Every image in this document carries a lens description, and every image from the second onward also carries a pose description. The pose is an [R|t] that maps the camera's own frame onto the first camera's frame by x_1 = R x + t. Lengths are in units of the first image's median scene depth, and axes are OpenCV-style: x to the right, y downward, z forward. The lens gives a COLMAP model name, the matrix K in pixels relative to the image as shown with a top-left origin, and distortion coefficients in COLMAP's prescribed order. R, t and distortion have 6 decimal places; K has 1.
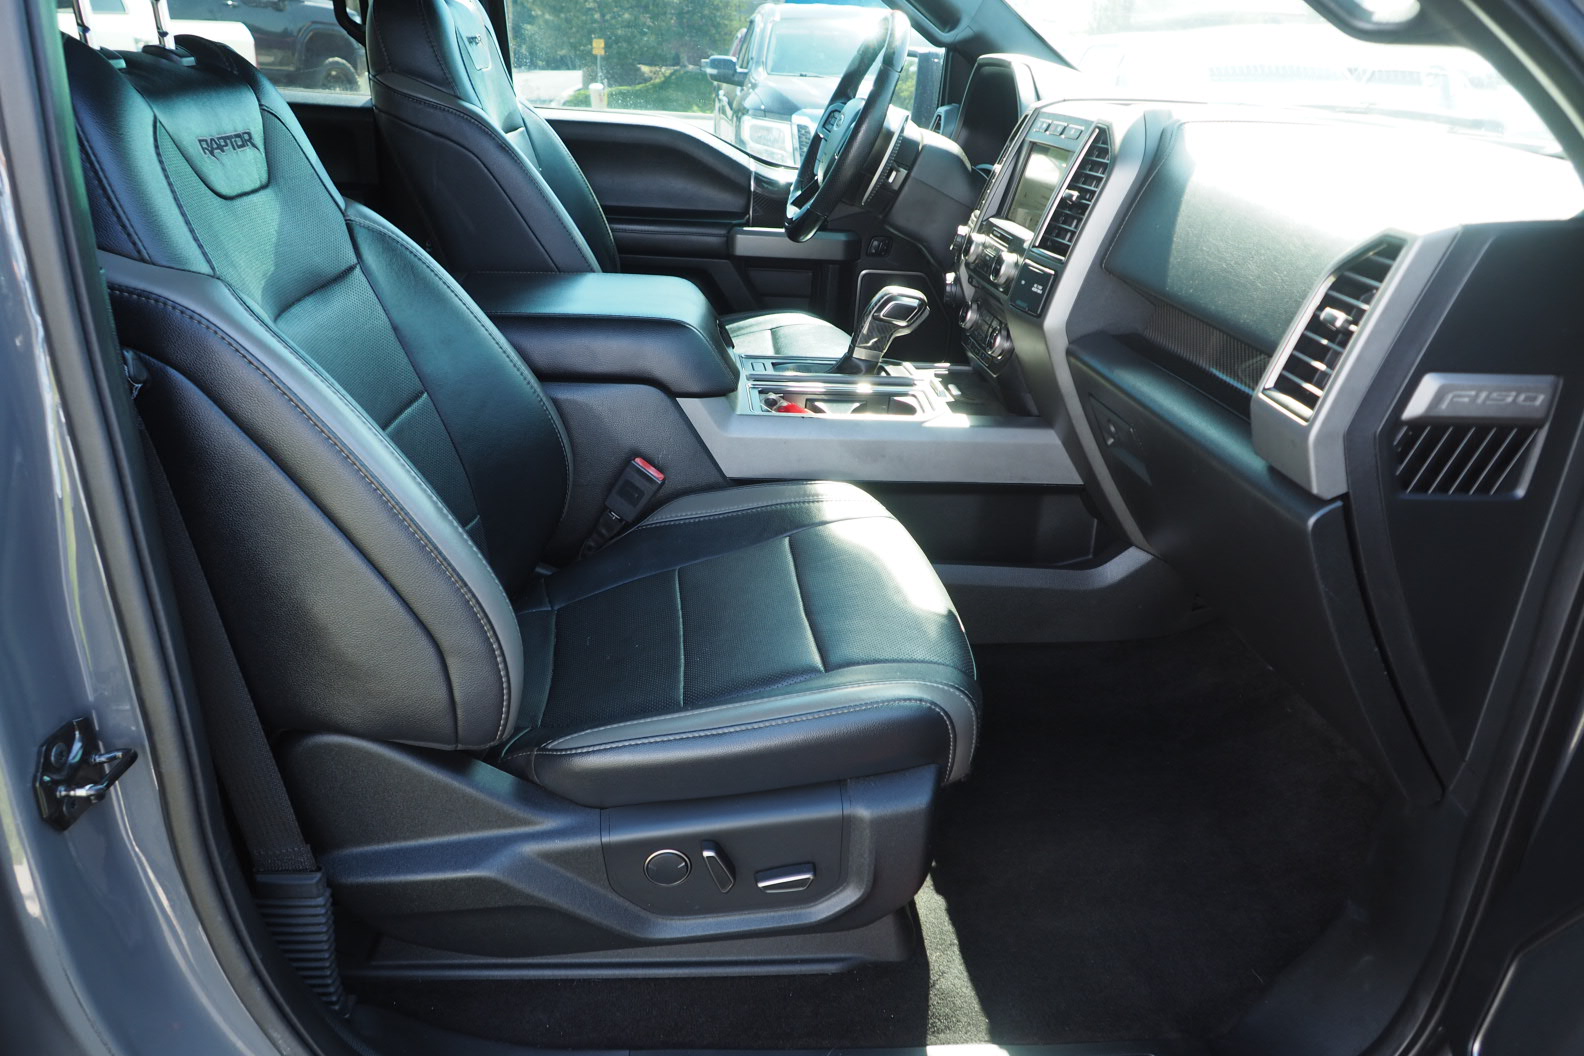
lens RADIAL K [[1121.2, 0, 792.0], [0, 1121.2, 528.0], [0, 0, 1]] dist [-0.022165, -0.000467]
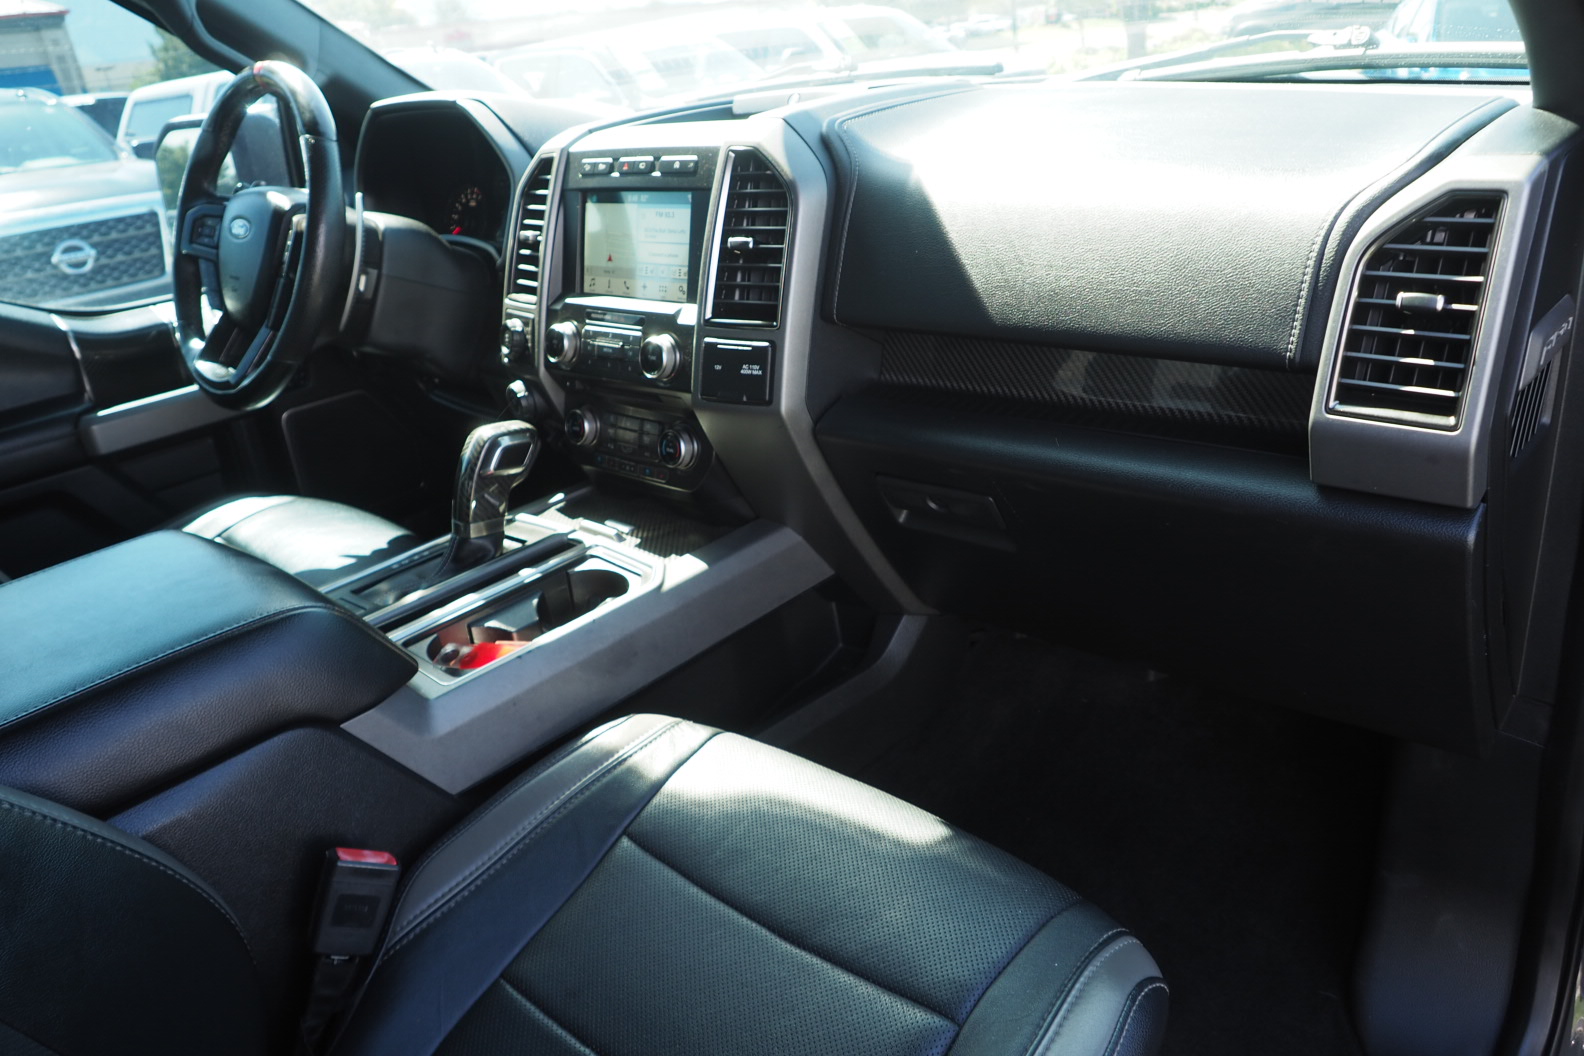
lens RADIAL K [[1121.2, 0, 792.0], [0, 1121.2, 528.0], [0, 0, 1]] dist [-0.022165, -0.000467]
pose [[0.730049, -0.388345, 0.562331, -0.212780], [0.395013, 0.911260, 0.116487, -0.179275], [-0.557667, 0.137087, 0.818666, 0.348688]]
